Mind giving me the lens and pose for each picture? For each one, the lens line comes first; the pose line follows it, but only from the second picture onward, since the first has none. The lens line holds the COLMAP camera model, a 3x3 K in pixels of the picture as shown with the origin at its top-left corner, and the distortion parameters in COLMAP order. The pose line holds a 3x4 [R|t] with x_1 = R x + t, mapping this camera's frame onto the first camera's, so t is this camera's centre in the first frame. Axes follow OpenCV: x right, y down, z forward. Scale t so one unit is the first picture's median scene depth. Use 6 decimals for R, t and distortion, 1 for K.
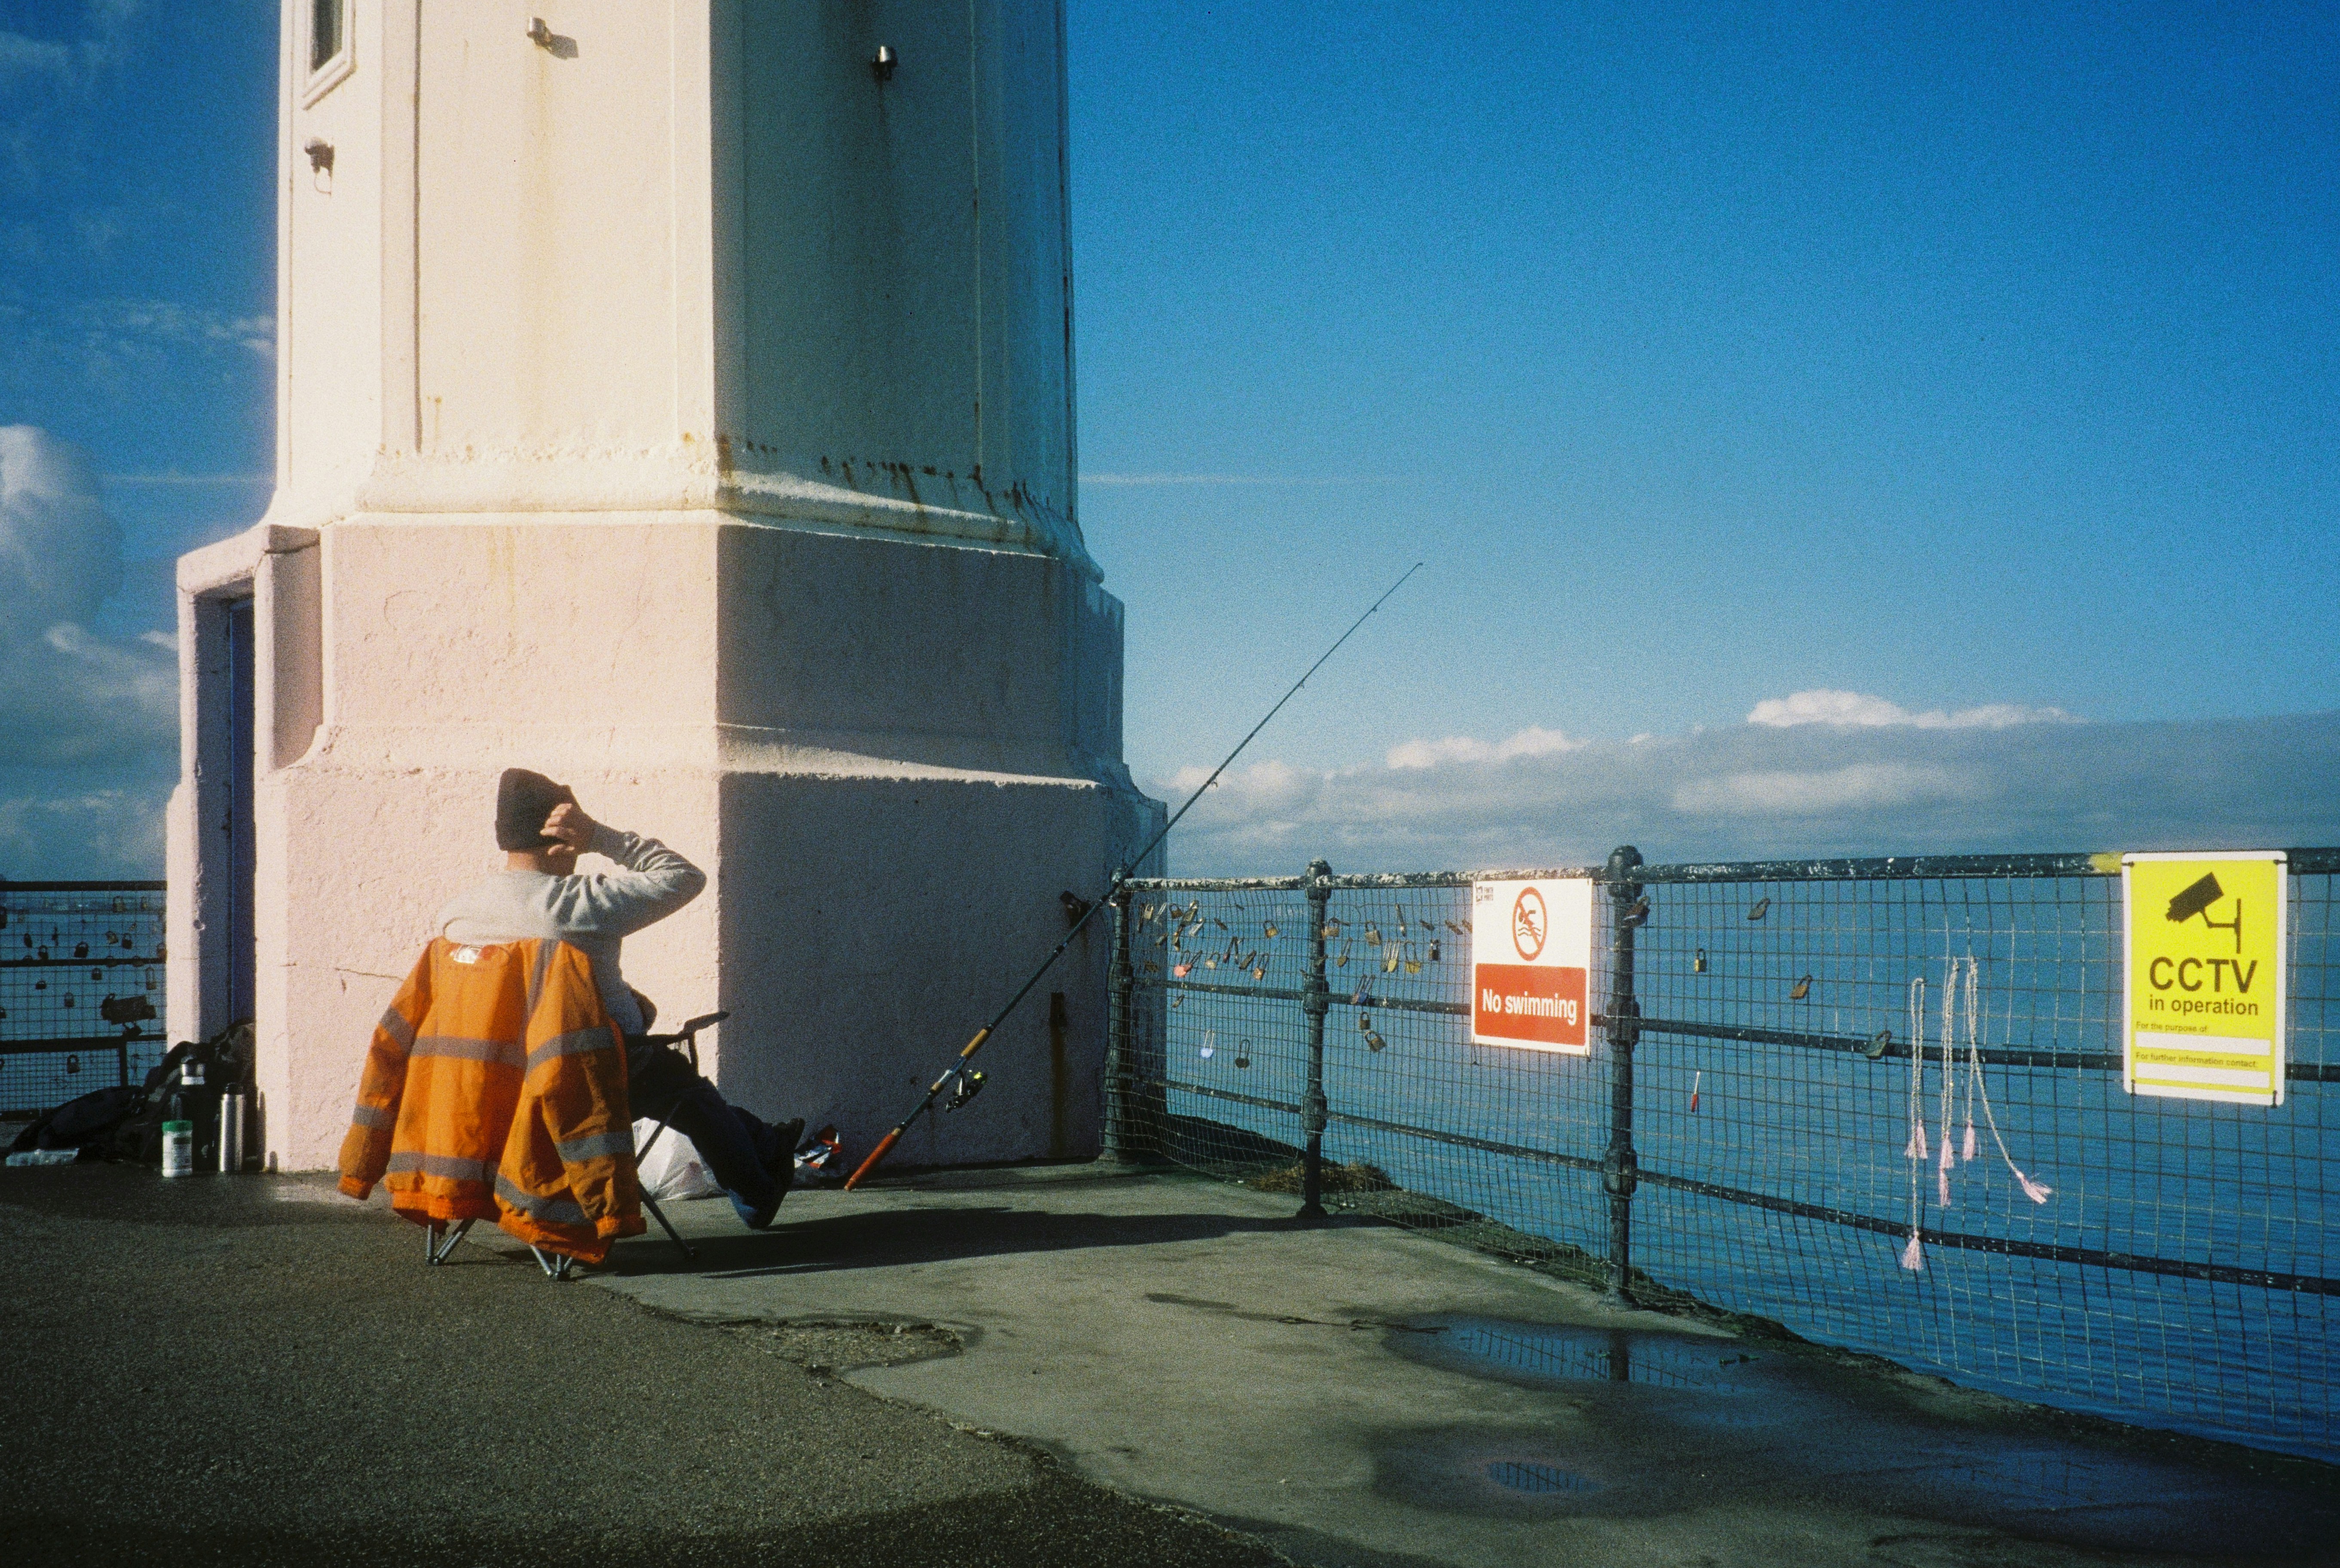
lens RADIAL K [[1736.3, 0, 1164.5], [0, 1736.3, 900.7], [0, 0, 1]] dist [0.104784, -0.060618]
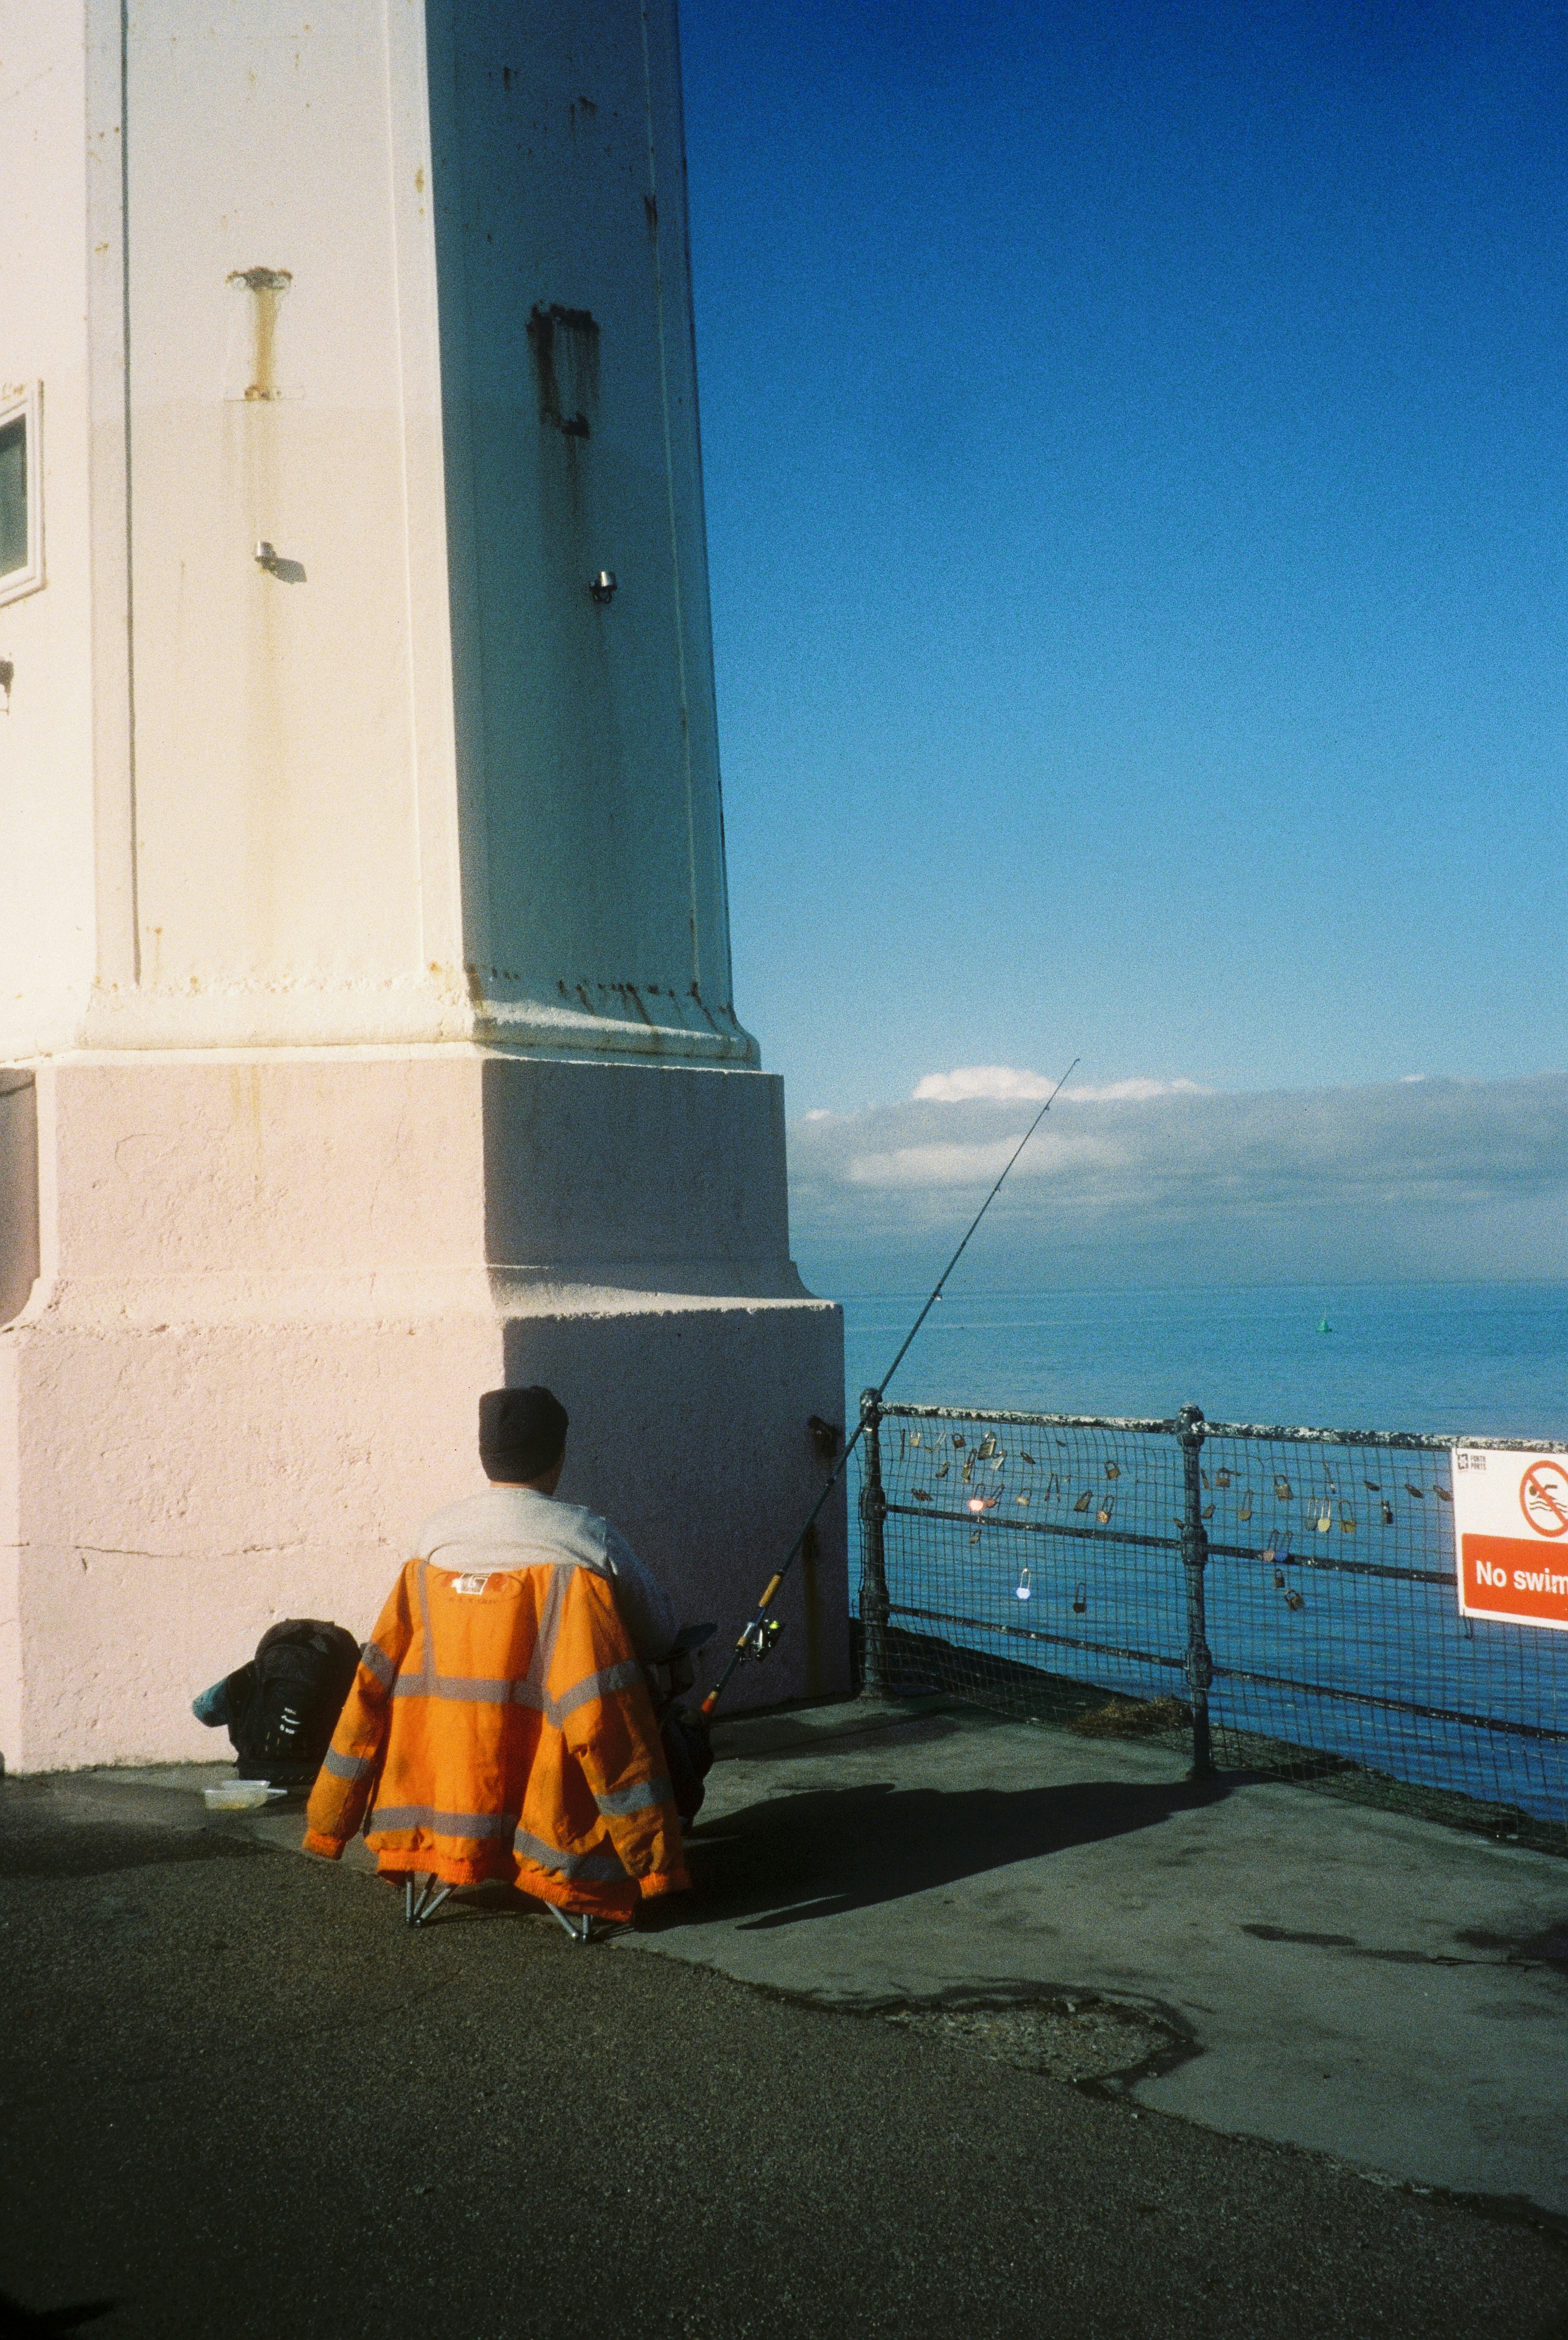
lens RADIAL K [[1736.3, 0, 785.3], [0, 1736.3, 1245.9], [0, 0, 1]] dist [0.104784, -0.060618]
pose [[0.992514, -0.028766, 0.118696, -0.207002], [0.034893, 0.998146, -0.049867, -0.059086], [-0.117041, 0.053635, 0.991678, 0.037567]]
